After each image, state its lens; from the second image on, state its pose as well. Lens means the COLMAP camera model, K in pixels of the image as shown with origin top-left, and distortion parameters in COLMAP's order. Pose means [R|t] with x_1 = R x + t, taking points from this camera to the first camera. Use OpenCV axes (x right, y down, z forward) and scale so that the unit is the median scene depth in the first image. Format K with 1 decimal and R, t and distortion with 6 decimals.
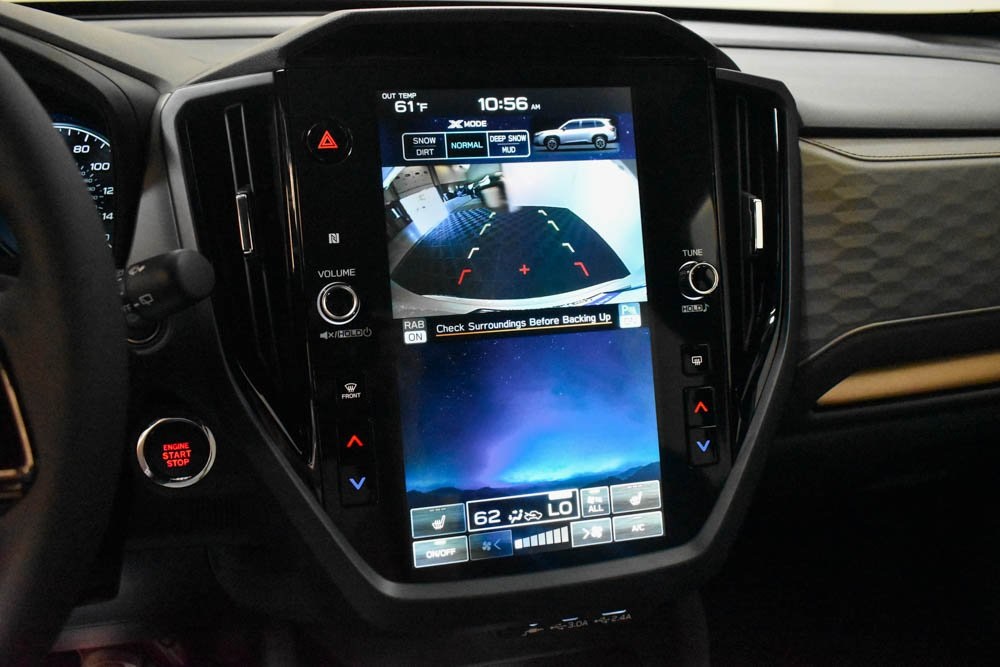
lens RADIAL K [[889.6, 0, 518.1], [0, 889.6, 332.1], [0, 0, 1]] dist [-0.021629, 0.000038]
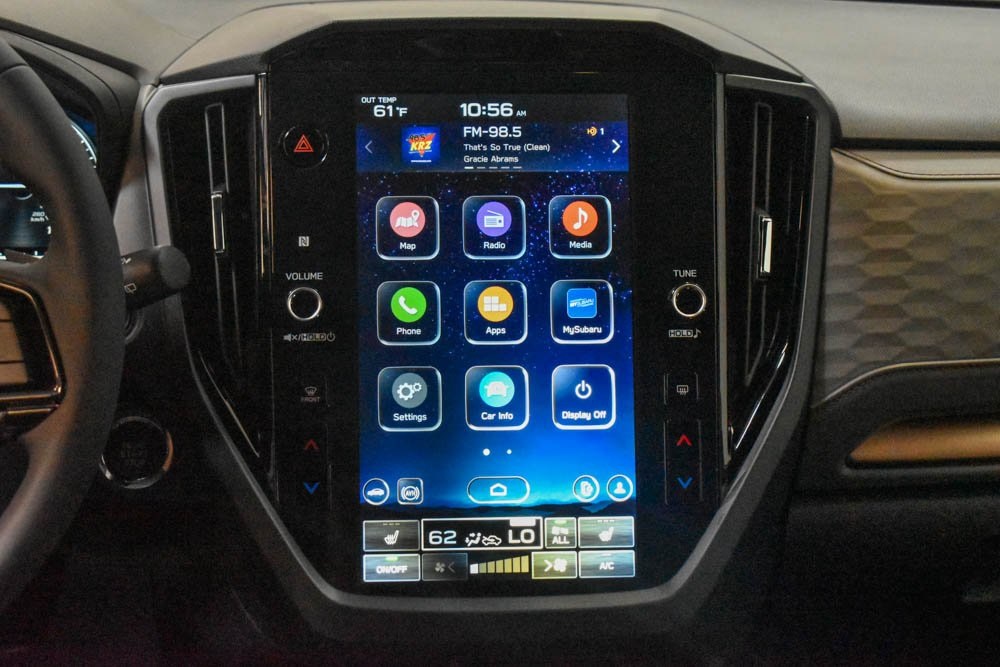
lens RADIAL K [[2002.1, 0, 507.7], [0, 2002.1, 332.2], [0, 0, 1]] dist [-0.017806, 0.000000]
pose [[0.989849, 0.048982, -0.133419, 0.310260], [-0.057657, 0.996412, -0.061950, 0.116942], [0.129906, 0.069014, 0.989122, -1.135819]]
